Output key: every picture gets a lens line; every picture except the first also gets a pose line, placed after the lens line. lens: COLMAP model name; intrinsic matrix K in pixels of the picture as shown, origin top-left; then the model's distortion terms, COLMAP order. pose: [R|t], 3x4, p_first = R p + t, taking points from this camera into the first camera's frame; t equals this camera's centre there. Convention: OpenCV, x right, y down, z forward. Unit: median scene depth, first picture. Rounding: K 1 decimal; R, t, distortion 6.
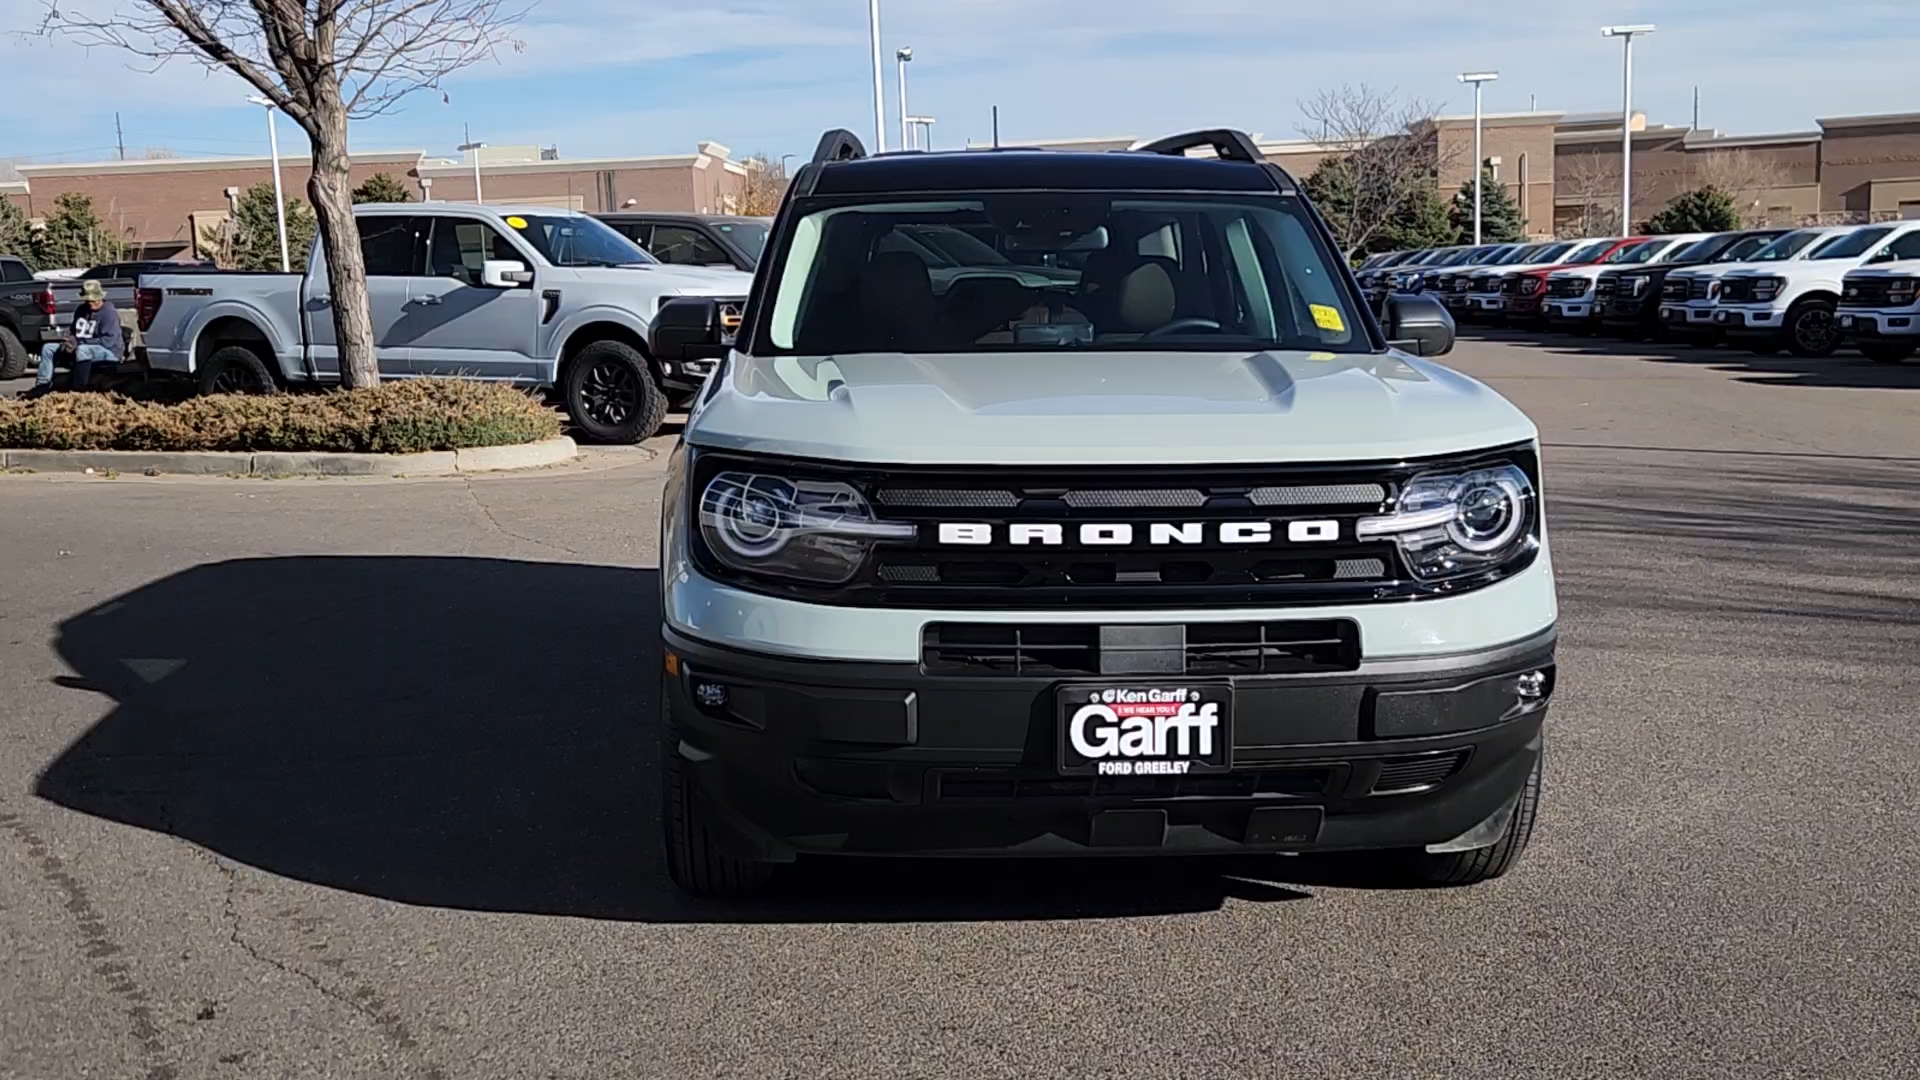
lens RADIAL K [[1976.2, 0, 944.6], [0, 1976.2, 541.7], [0, 0, 1]] dist [0.033682, -0.023080]
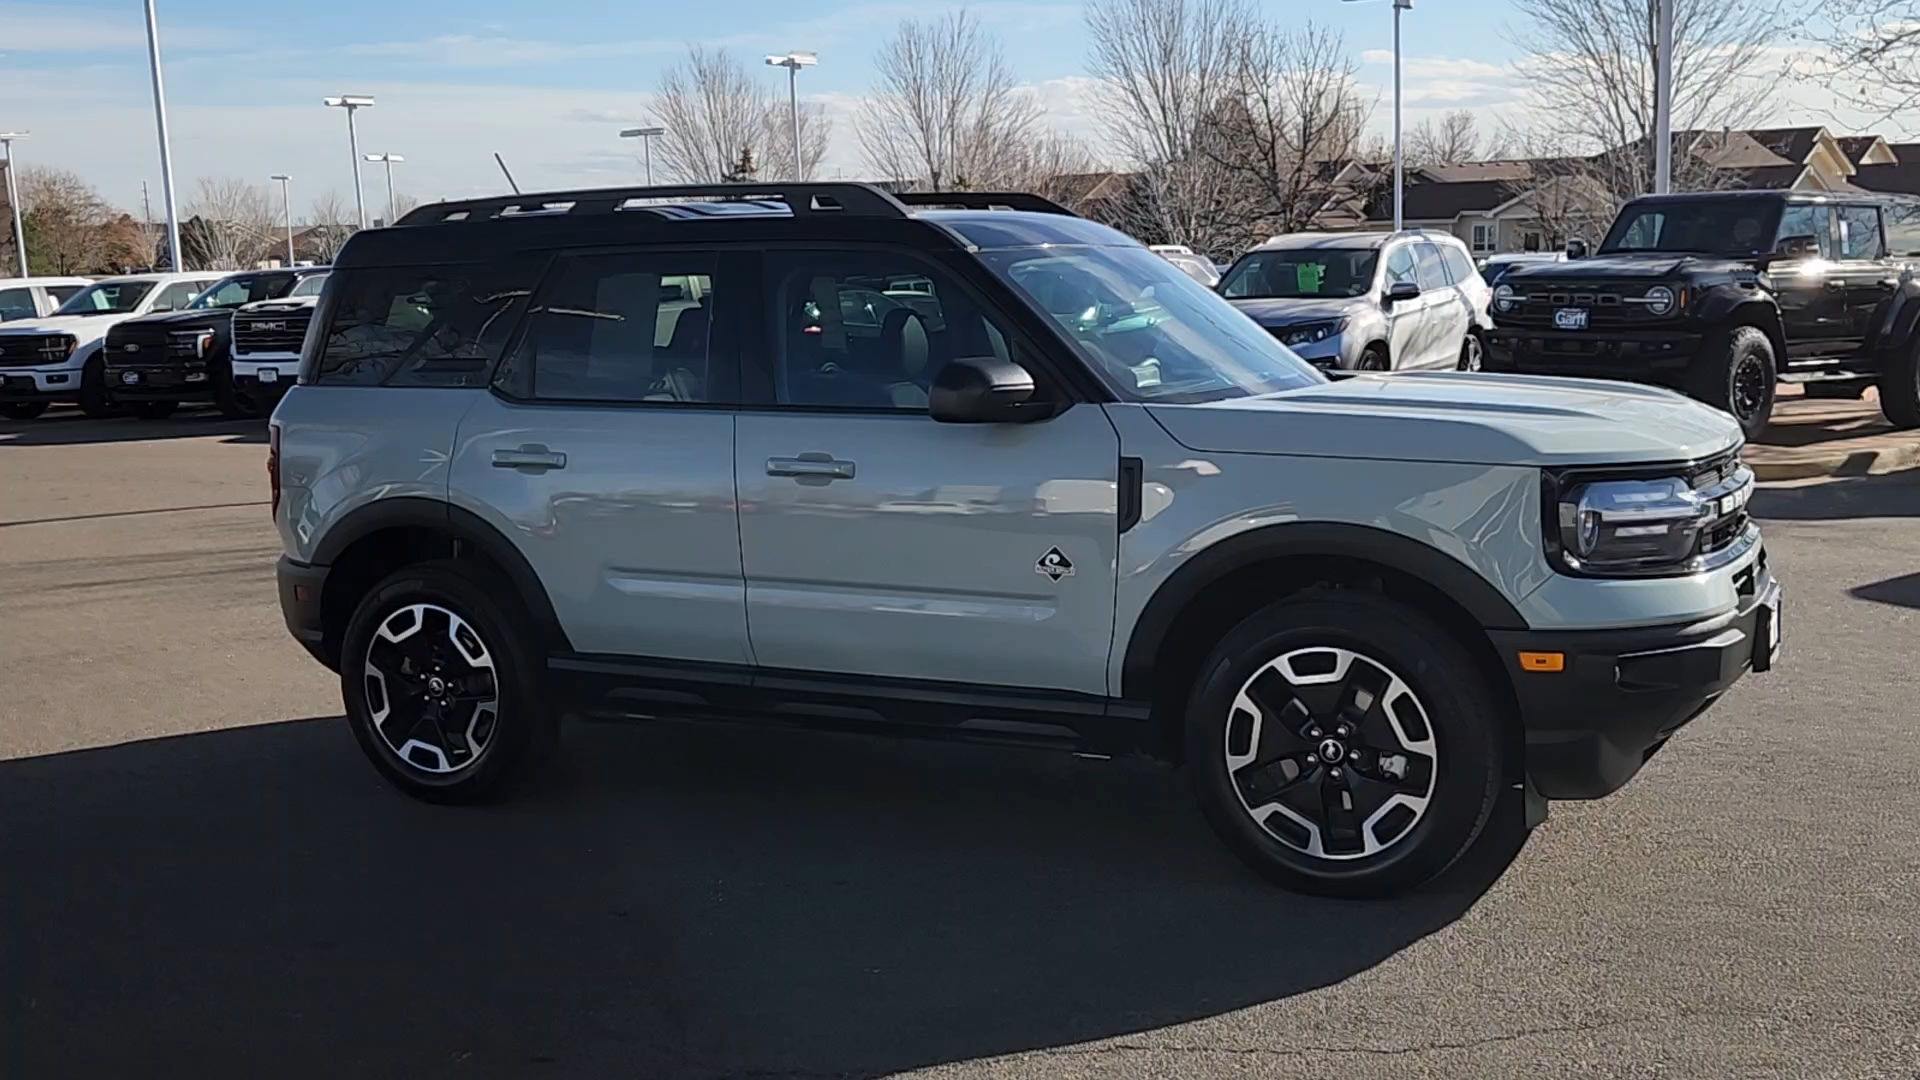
lens RADIAL K [[1976.2, 0, 944.6], [0, 1976.2, 541.7], [0, 0, 1]] dist [0.033682, -0.023080]
pose [[0.488602, -0.123854, 0.863671, -1.389228], [0.149383, 0.987132, 0.057049, -0.133055], [-0.859624, 0.101143, 0.500817, 0.788962]]
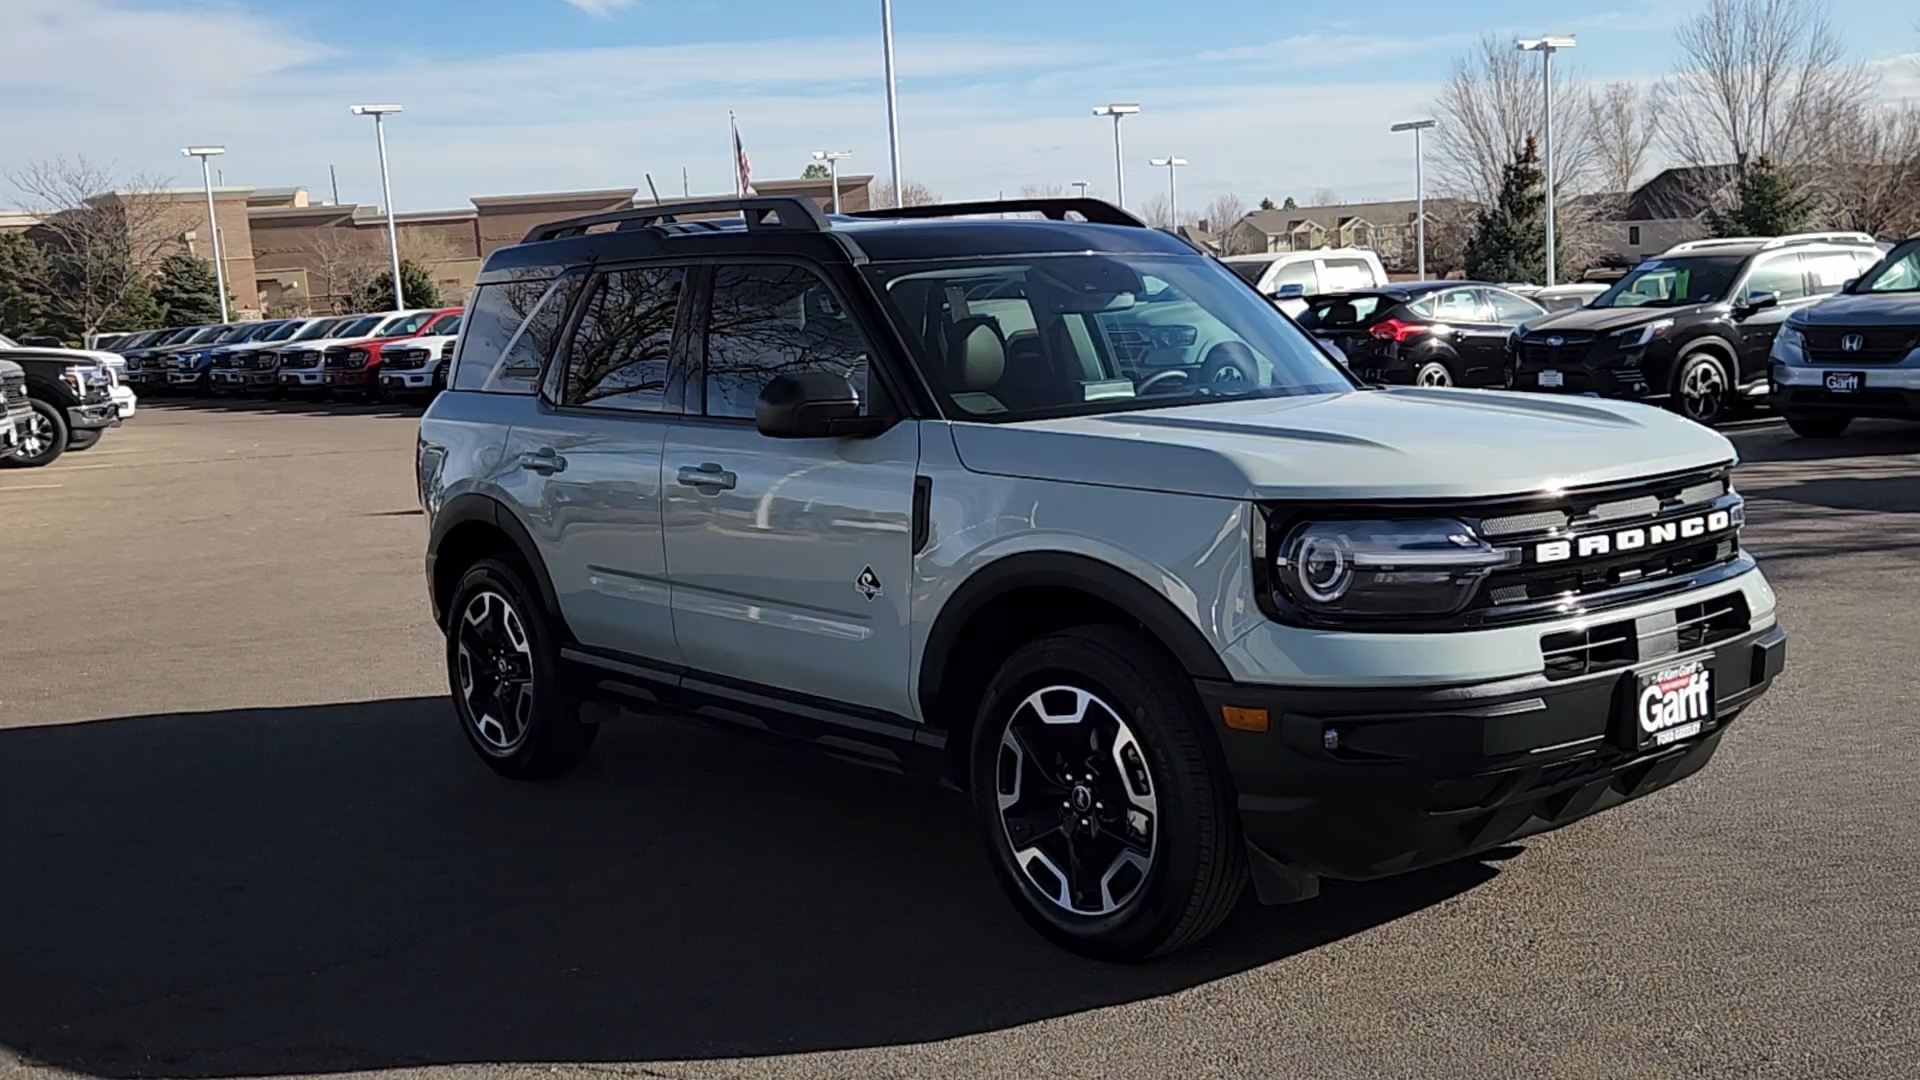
lens RADIAL K [[1976.2, 0, 944.6], [0, 1976.2, 541.7], [0, 0, 1]] dist [0.033682, -0.023080]
pose [[0.794863, -0.098415, 0.598755, -0.933673], [0.120536, 0.992704, 0.003152, -0.054633], [-0.594697, 0.069666, 0.800926, 0.305969]]
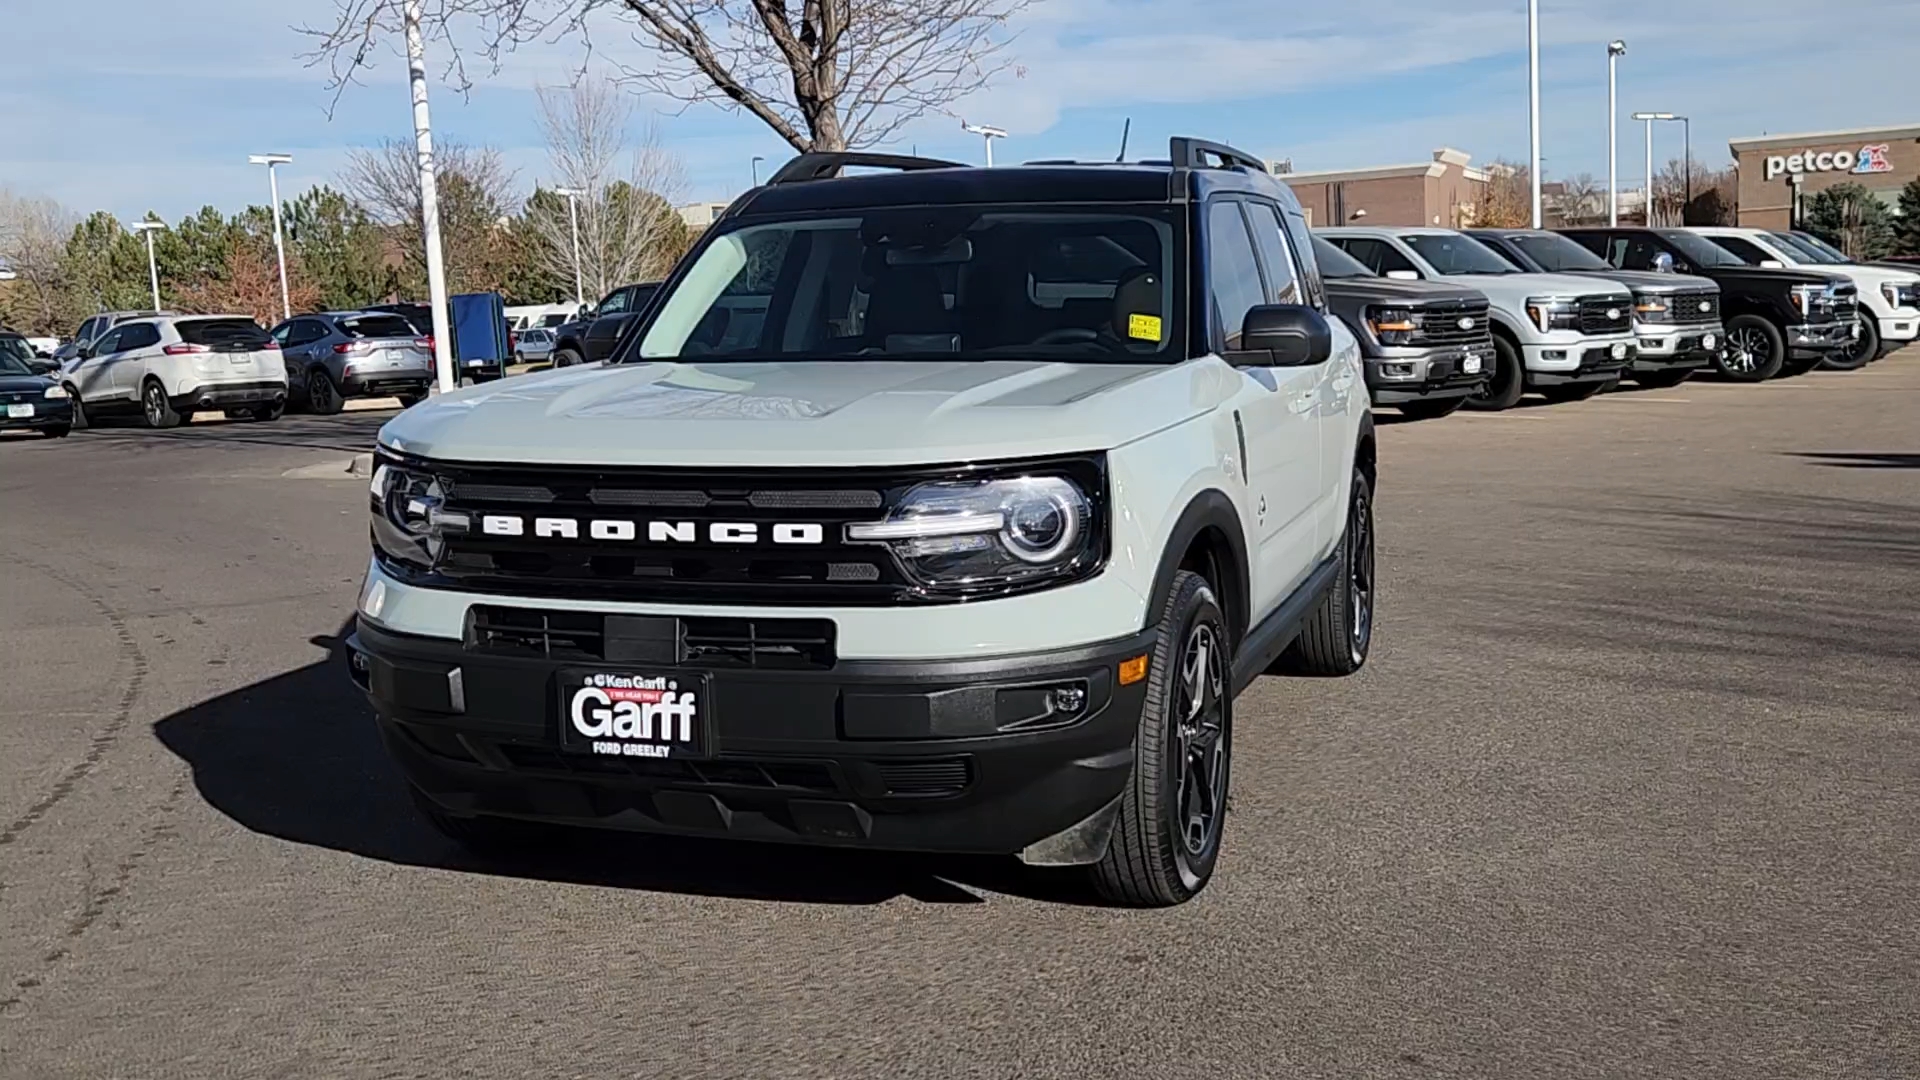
lens RADIAL K [[1977.3, 0, 925.5], [0, 1977.3, 543.6], [0, 0, 1]] dist [0.029853, -0.015242]
pose [[0.927104, 0.034674, -0.373196, 0.639313], [-0.036719, 0.999324, 0.001631, -0.004359], [0.373000, 0.012191, 0.927751, 0.065715]]
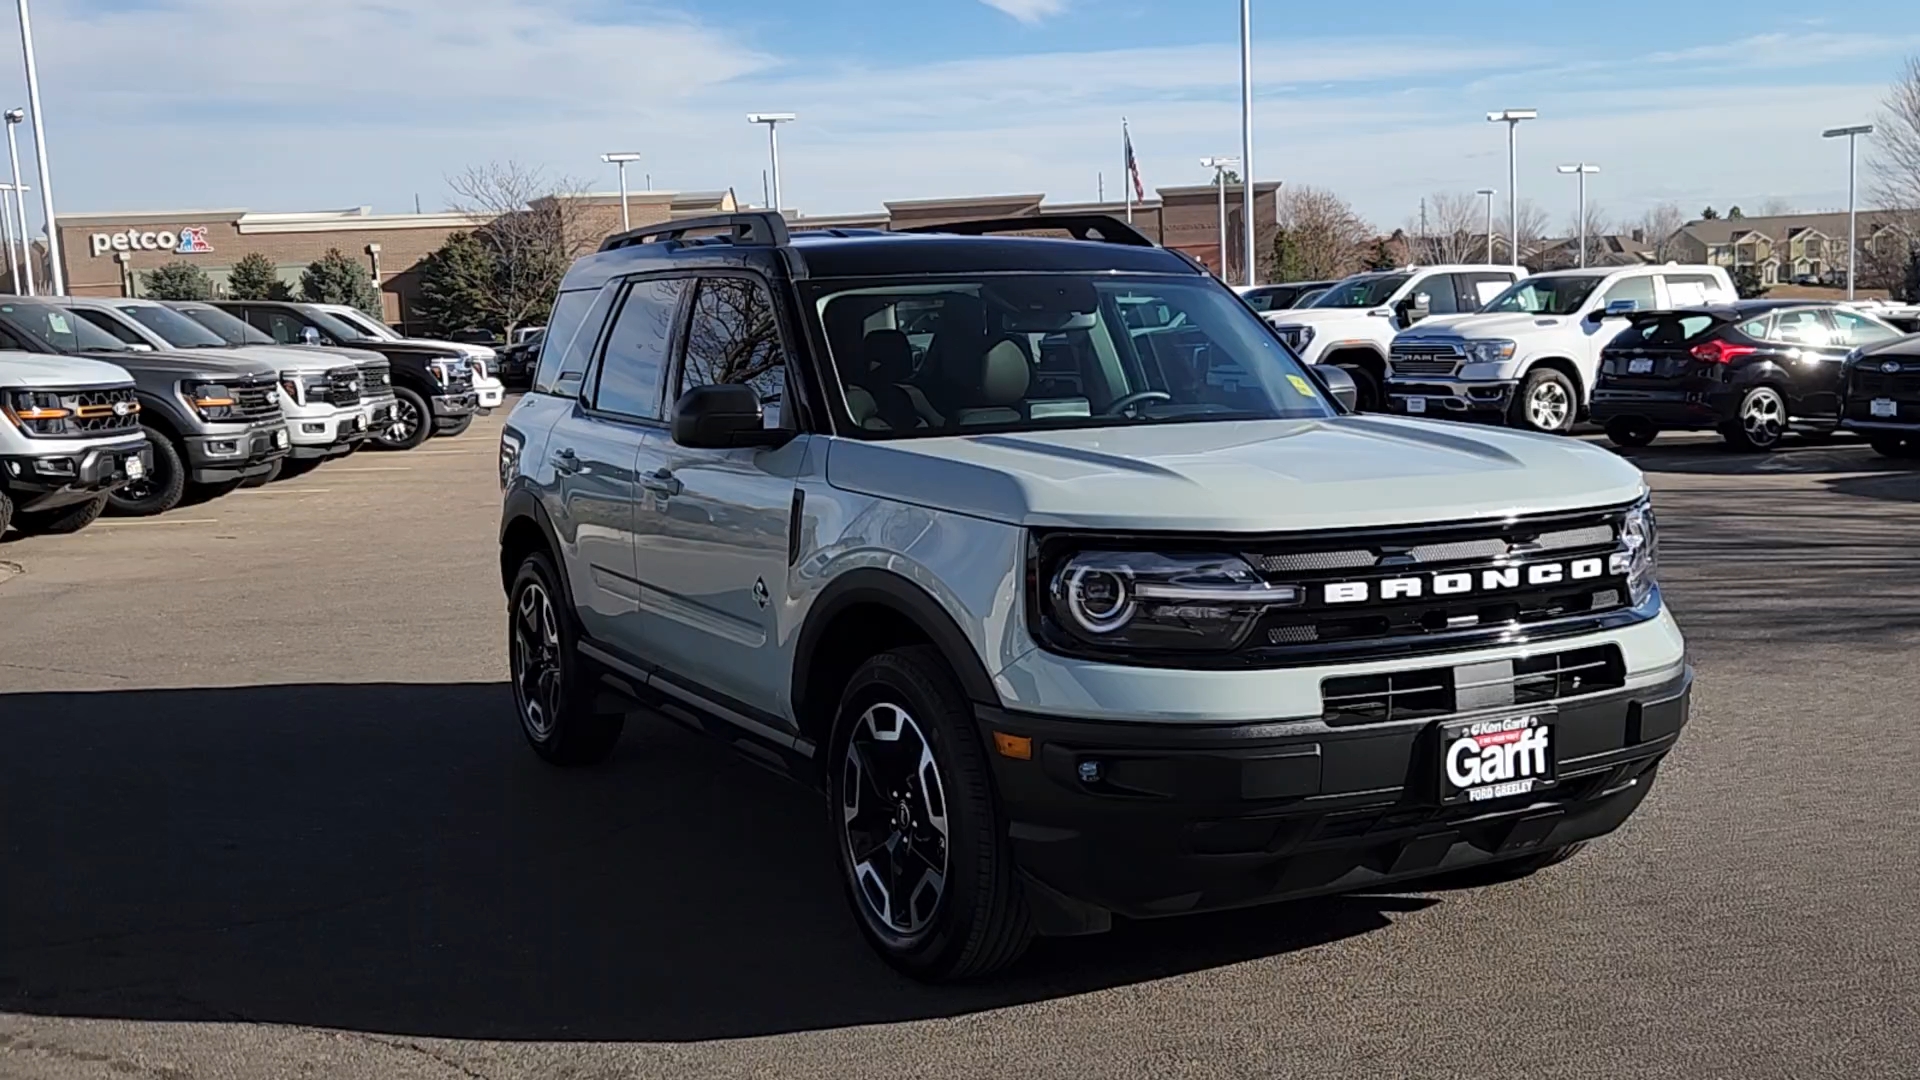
lens RADIAL K [[1976.2, 0, 944.6], [0, 1976.2, 541.7], [0, 0, 1]] dist [0.033682, -0.023080]
pose [[0.902420, -0.060848, 0.426539, -0.643456], [0.076498, 0.996876, -0.019636, -0.027050], [-0.424011, 0.050350, 0.904256, 0.118099]]
